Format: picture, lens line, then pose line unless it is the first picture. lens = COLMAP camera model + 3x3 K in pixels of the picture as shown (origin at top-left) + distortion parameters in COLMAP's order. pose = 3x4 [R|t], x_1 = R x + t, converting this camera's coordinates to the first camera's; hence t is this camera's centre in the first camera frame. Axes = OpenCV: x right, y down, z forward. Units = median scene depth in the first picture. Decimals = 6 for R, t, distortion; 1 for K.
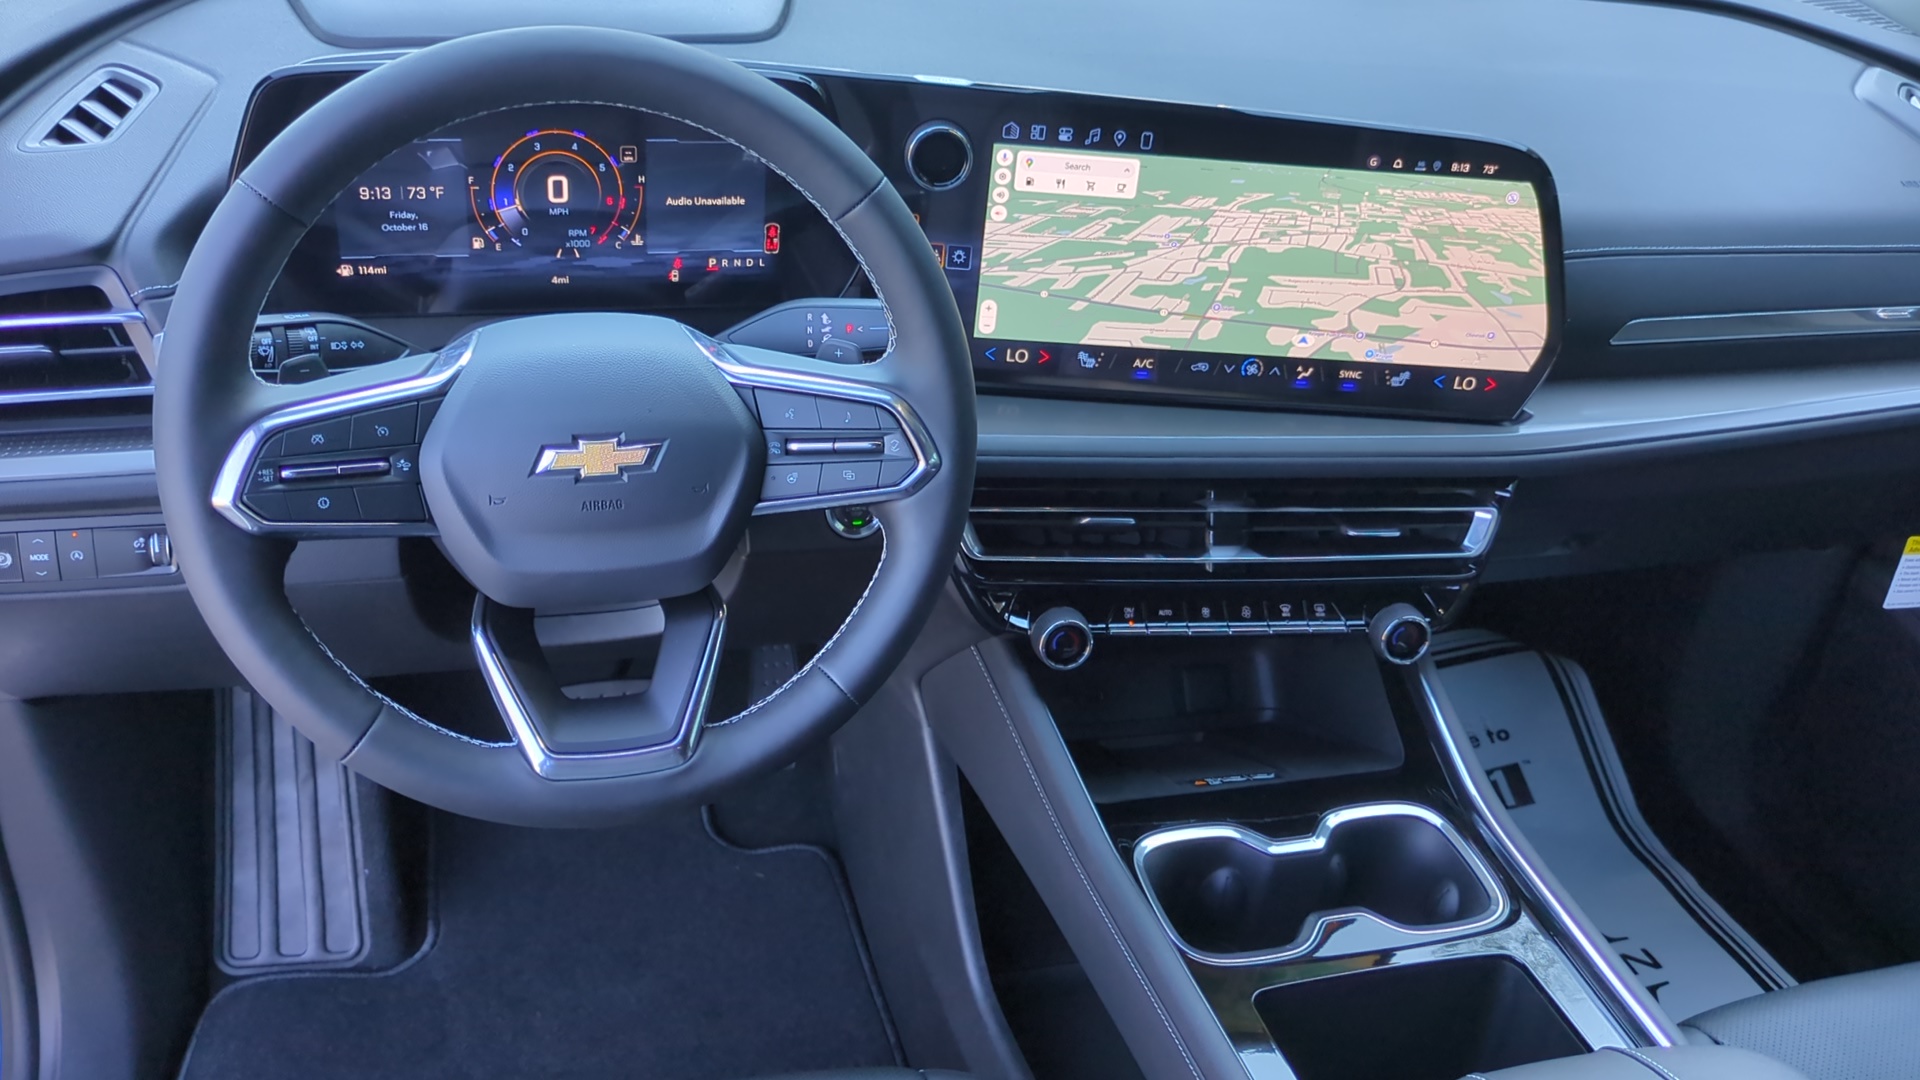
lens RADIAL K [[1659.0, 0, 956.0], [0, 1659.0, 534.8], [0, 0, 1]] dist [0.063699, -0.085911]
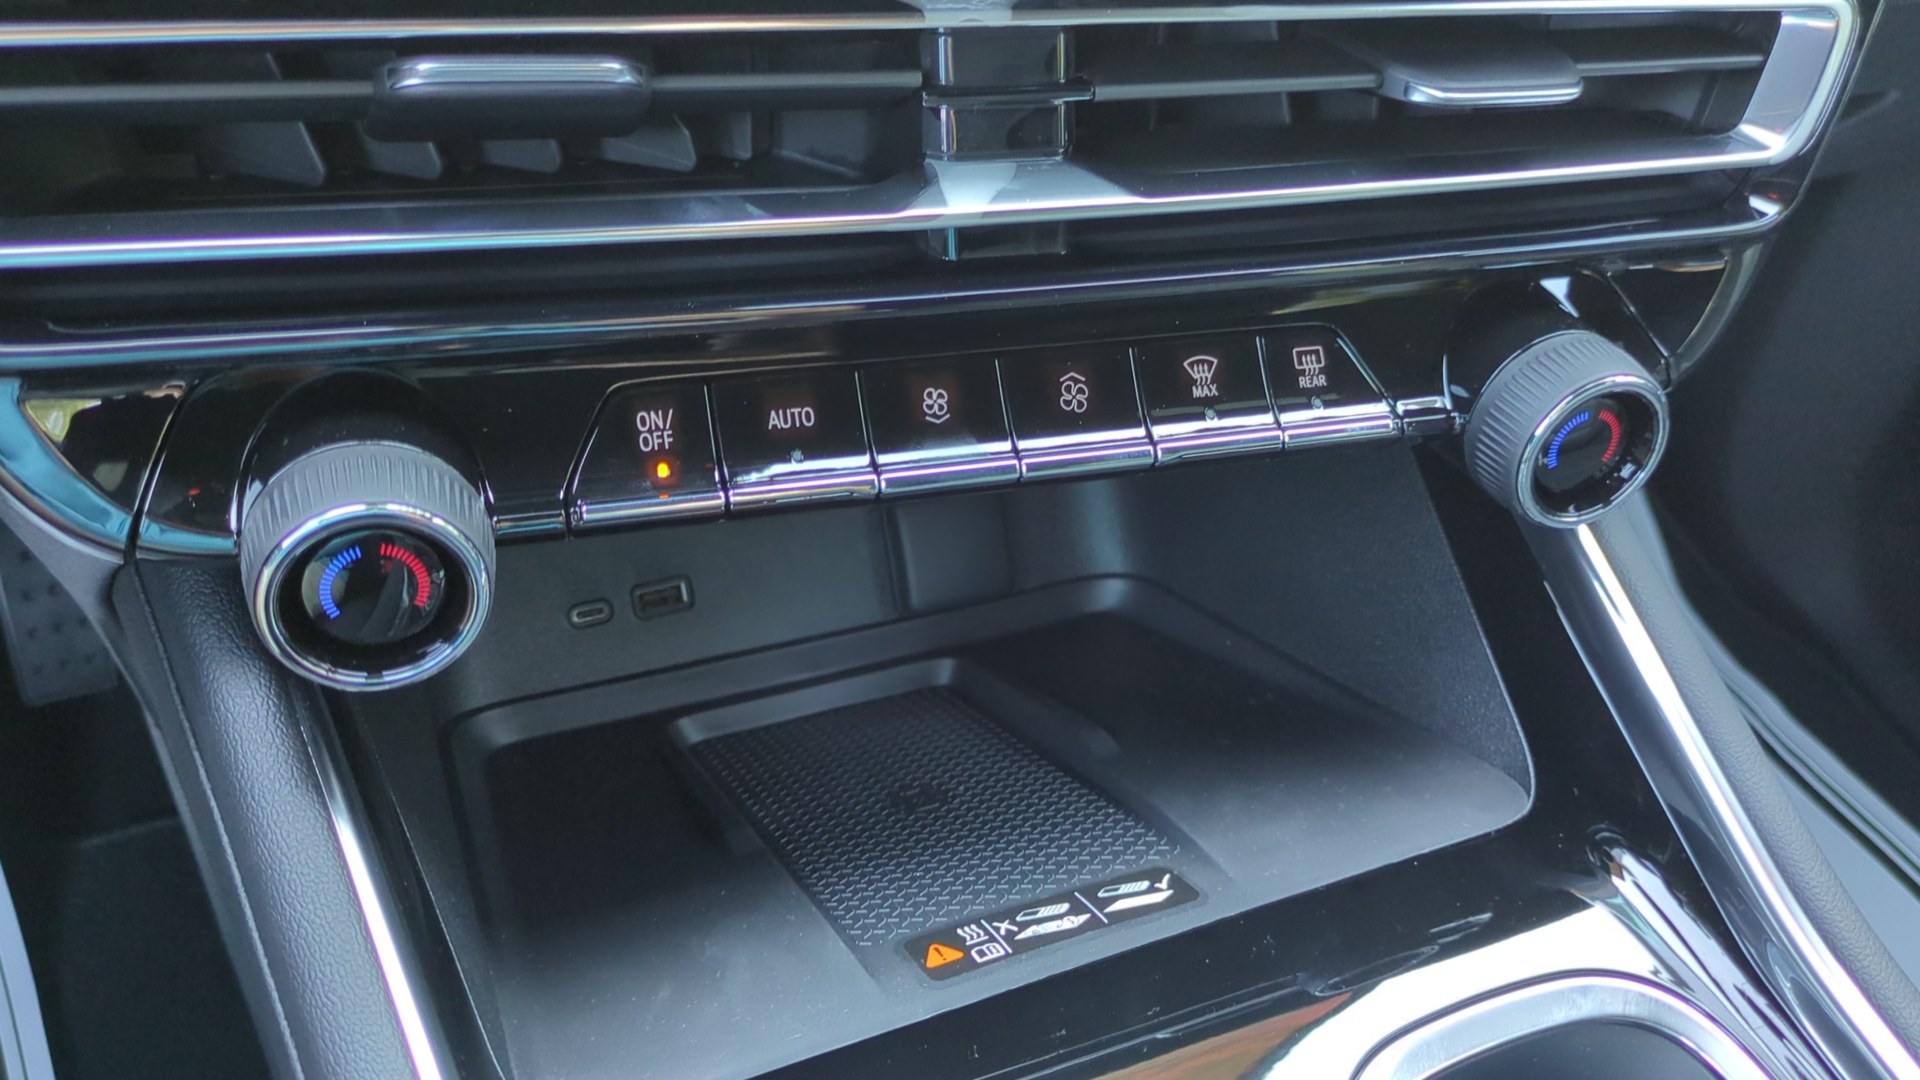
lens RADIAL K [[1659.0, 0, 956.0], [0, 1659.0, 534.8], [0, 0, 1]] dist [0.063699, -0.085911]
pose [[0.989188, -0.067566, 0.130158, 0.116503], [0.039083, 0.976901, 0.210088, 0.009106], [-0.141347, -0.202729, 0.968980, 0.728046]]
